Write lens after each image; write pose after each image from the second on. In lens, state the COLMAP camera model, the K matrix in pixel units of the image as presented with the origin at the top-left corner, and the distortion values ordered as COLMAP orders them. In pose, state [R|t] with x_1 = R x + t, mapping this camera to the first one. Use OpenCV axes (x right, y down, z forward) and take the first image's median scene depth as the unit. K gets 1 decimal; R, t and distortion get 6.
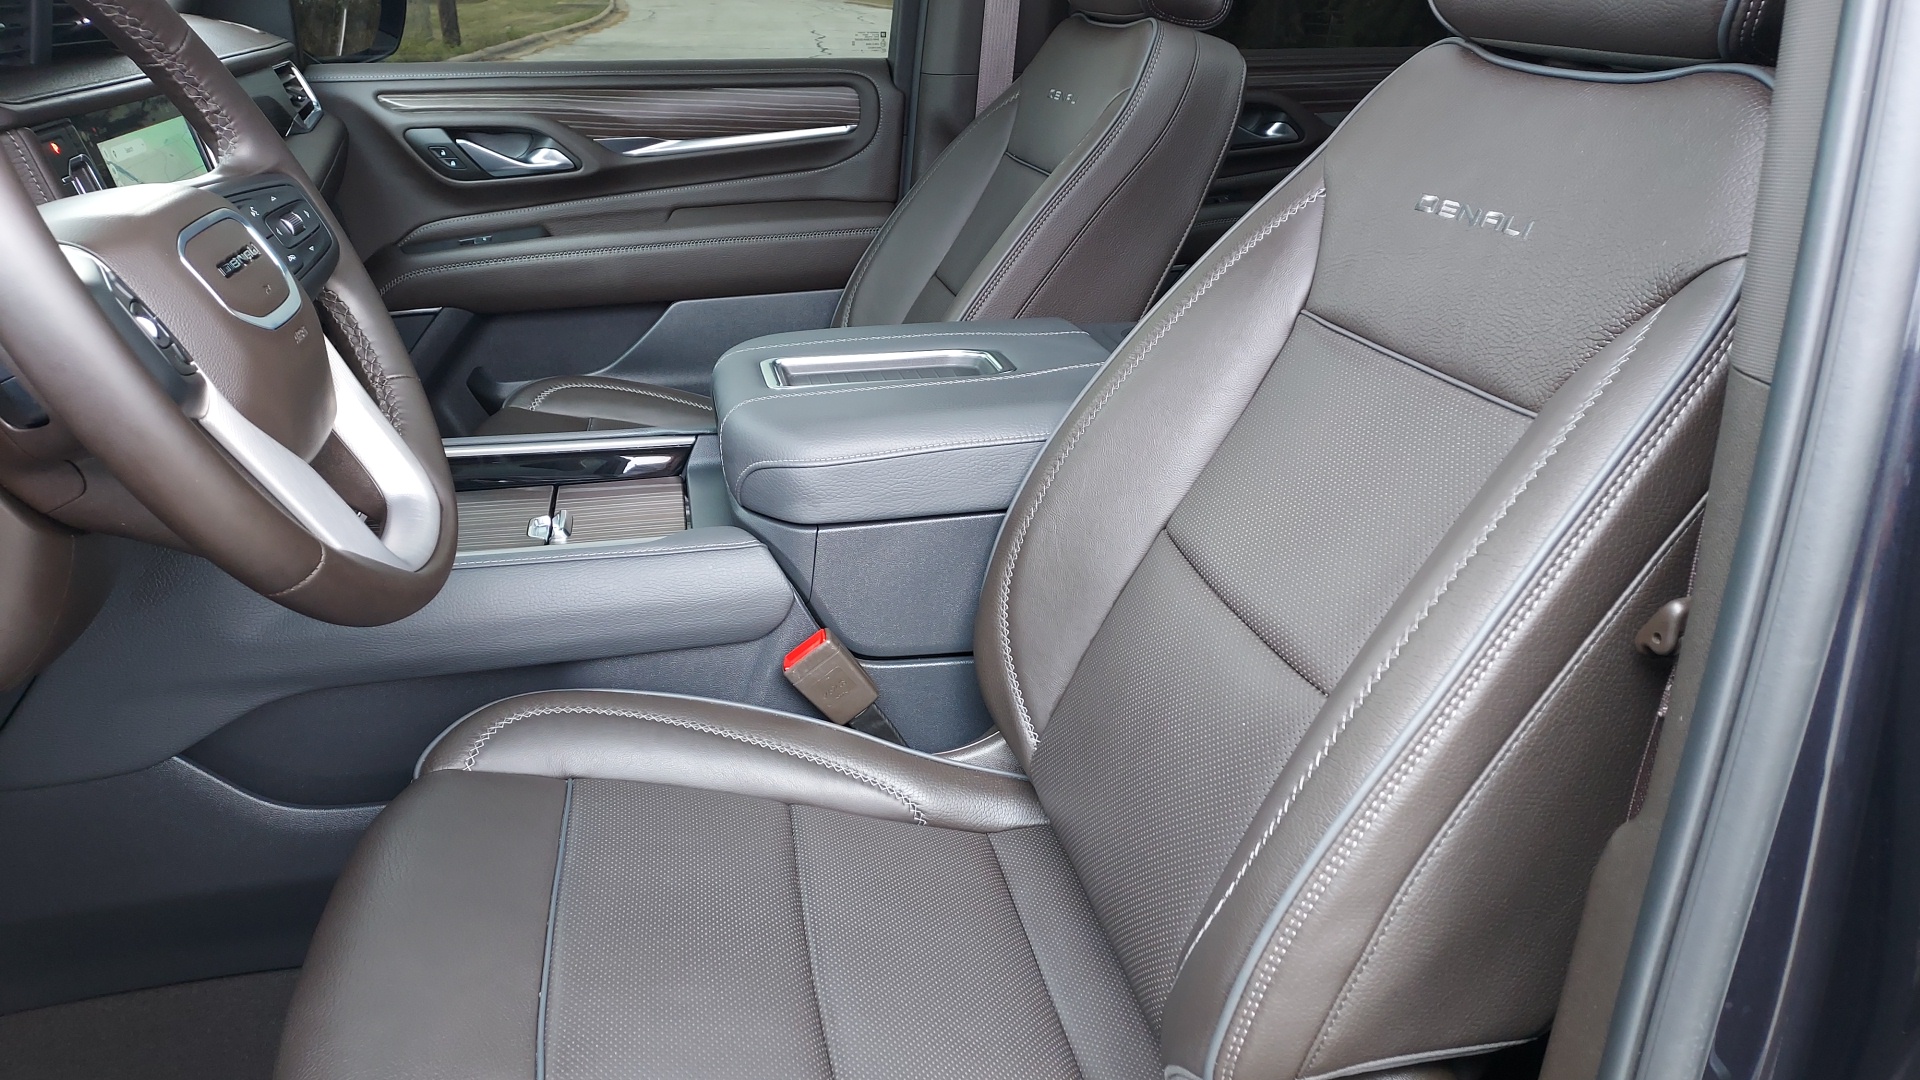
lens RADIAL K [[1383.2, 0, 962.1], [0, 1383.2, 531.4], [0, 0, 1]] dist [0.069276, -0.057225]
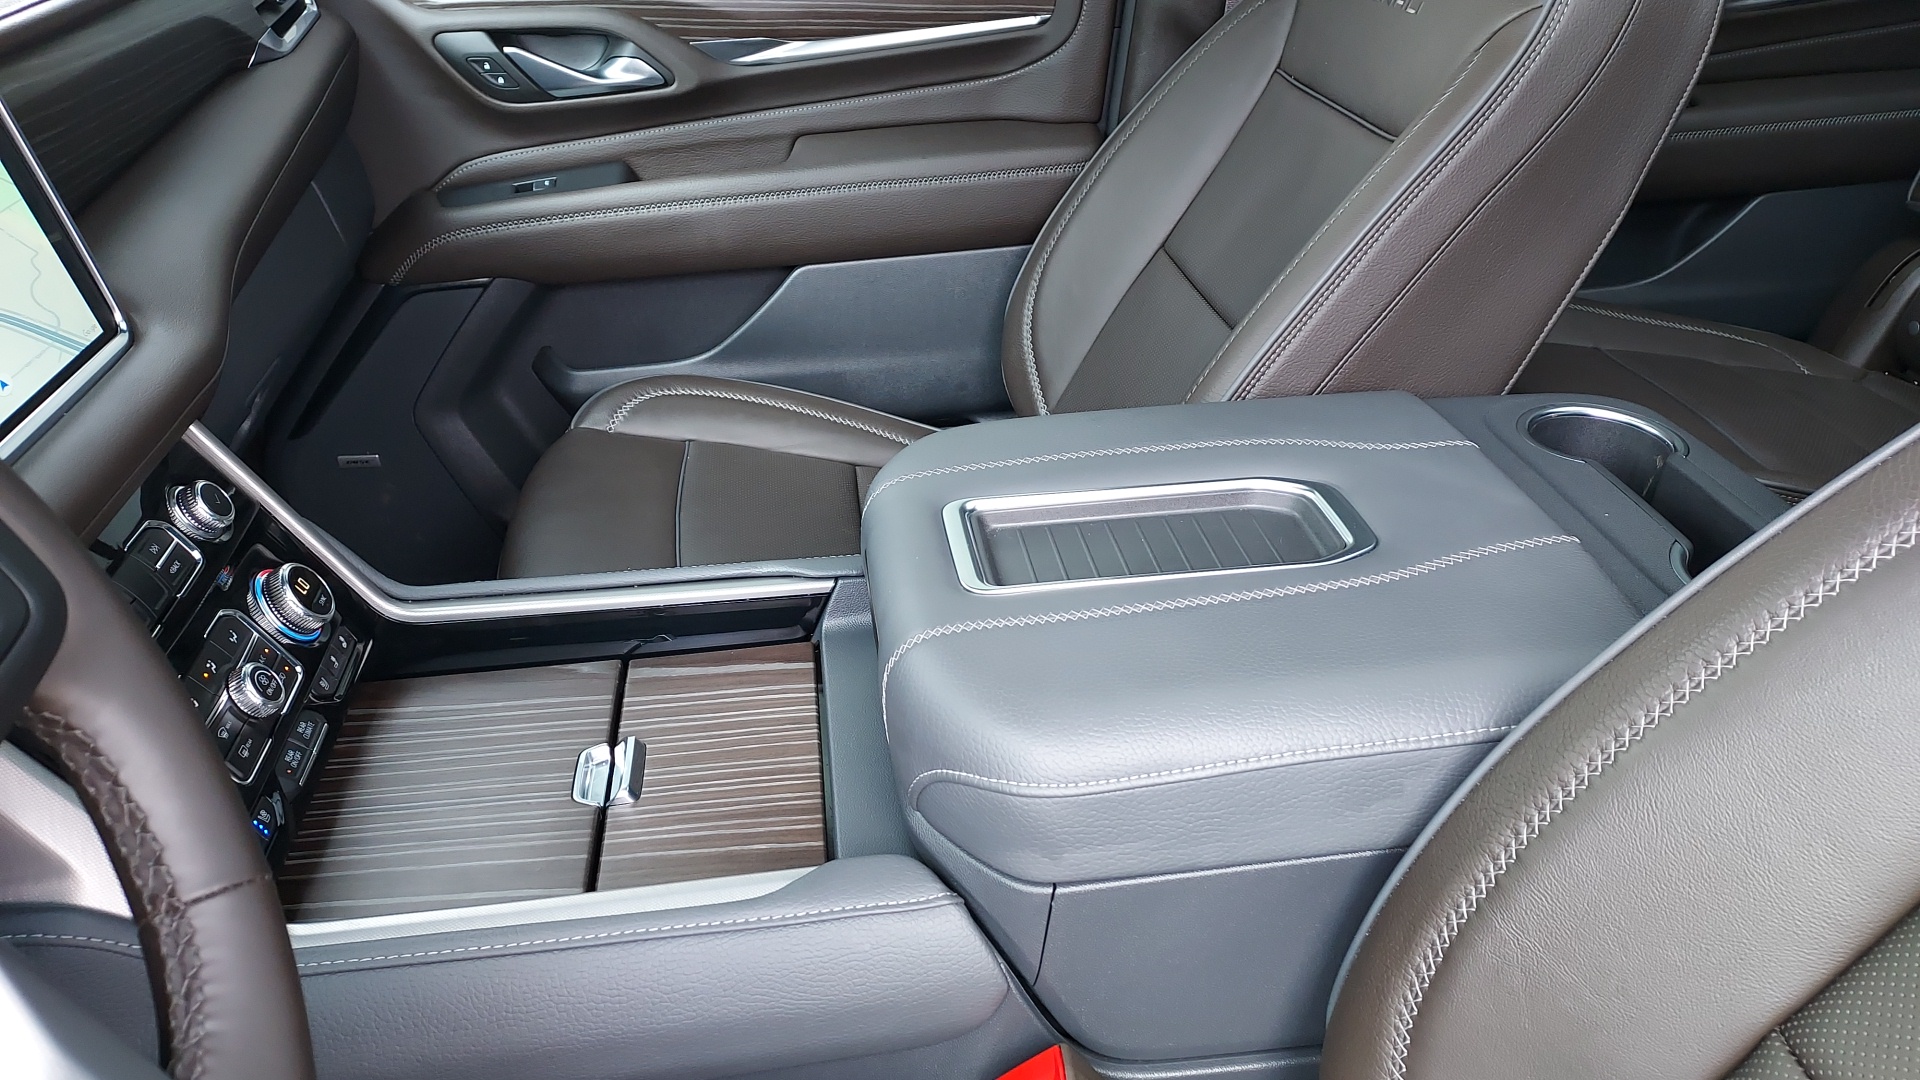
lens RADIAL K [[1383.2, 0, 964.5], [0, 1383.2, 536.7], [0, 0, 1]] dist [0.069276, -0.057225]
pose [[0.996507, 0.028996, -0.078308, -0.059848], [-0.018308, 0.990825, 0.133908, -0.130713], [0.081472, -0.132007, 0.987895, 0.270645]]
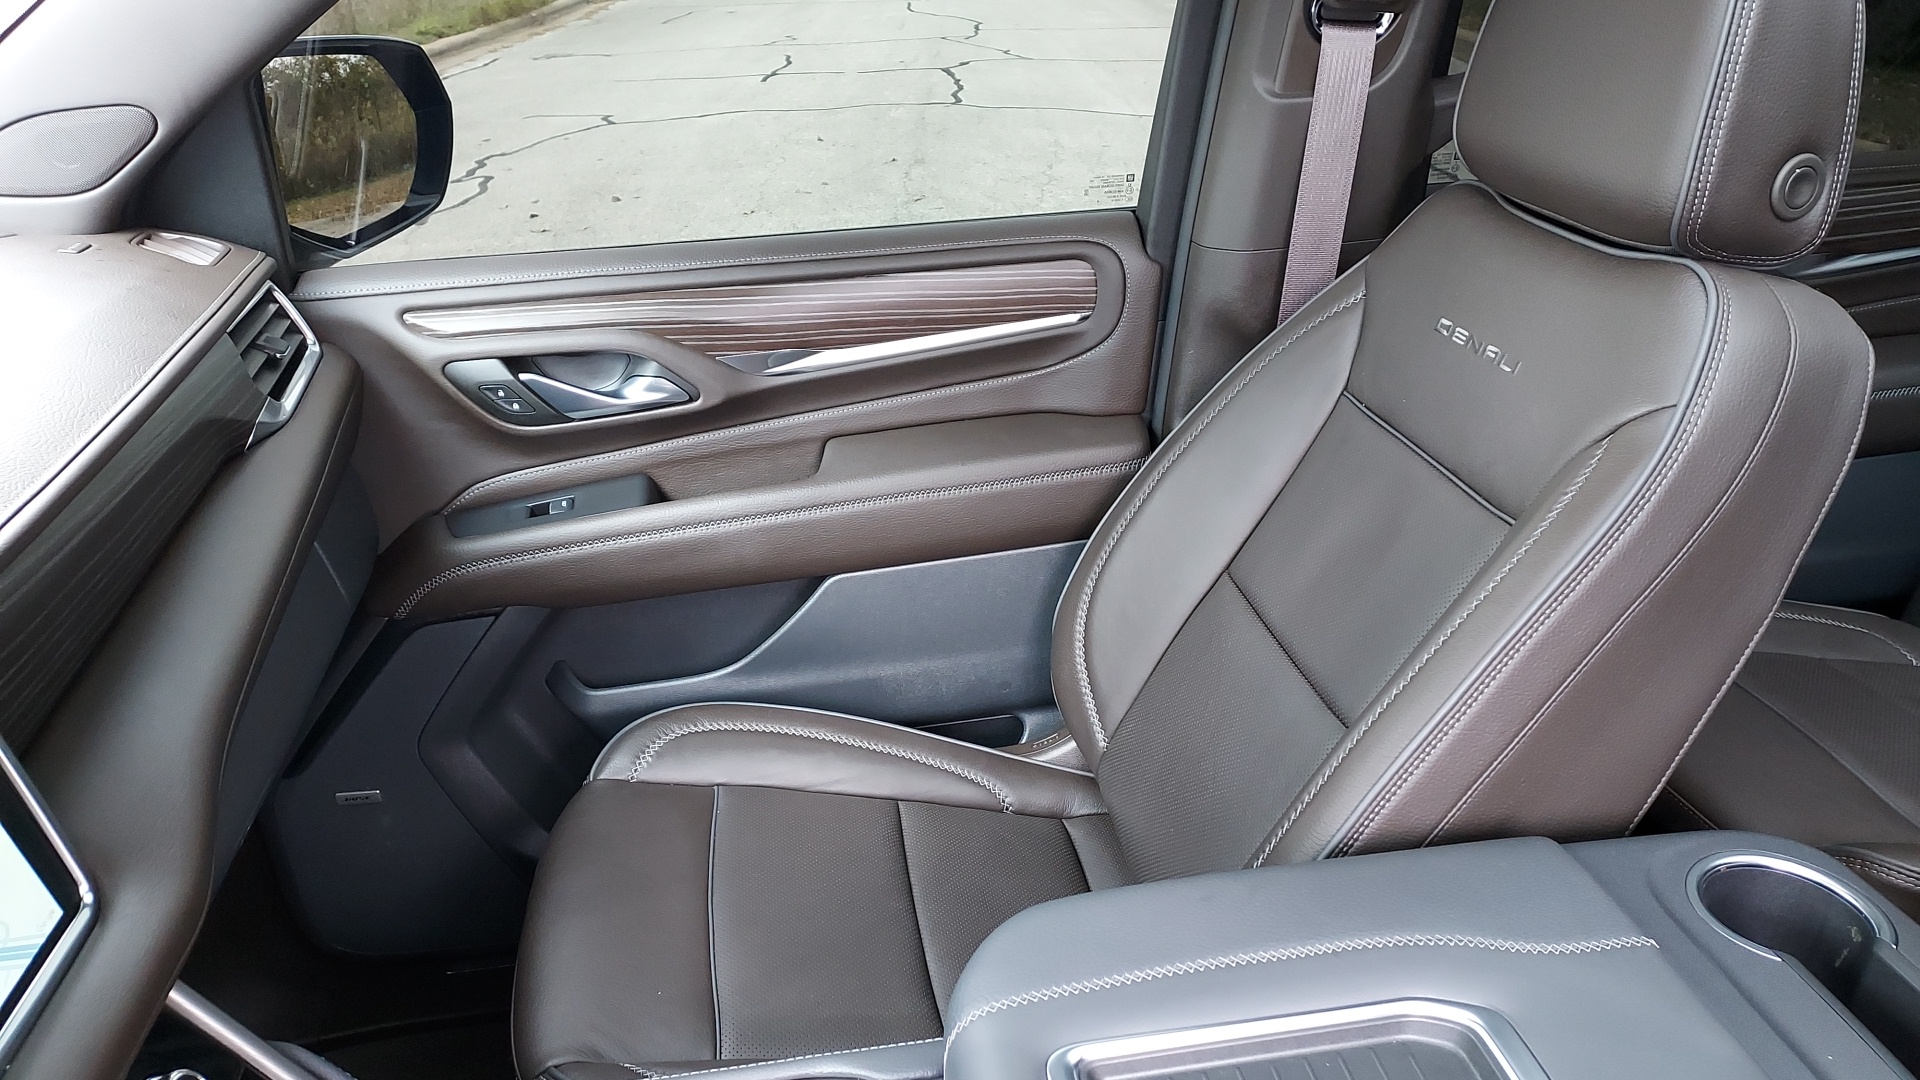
lens RADIAL K [[1383.2, 0, 964.6], [0, 1383.2, 545.2], [0, 0, 1]] dist [0.069276, -0.057225]
pose [[0.997108, -0.001658, -0.075978, -0.093018], [0.006289, 0.998133, 0.060751, -0.236813], [0.075736, -0.061053, 0.995257, 0.334617]]
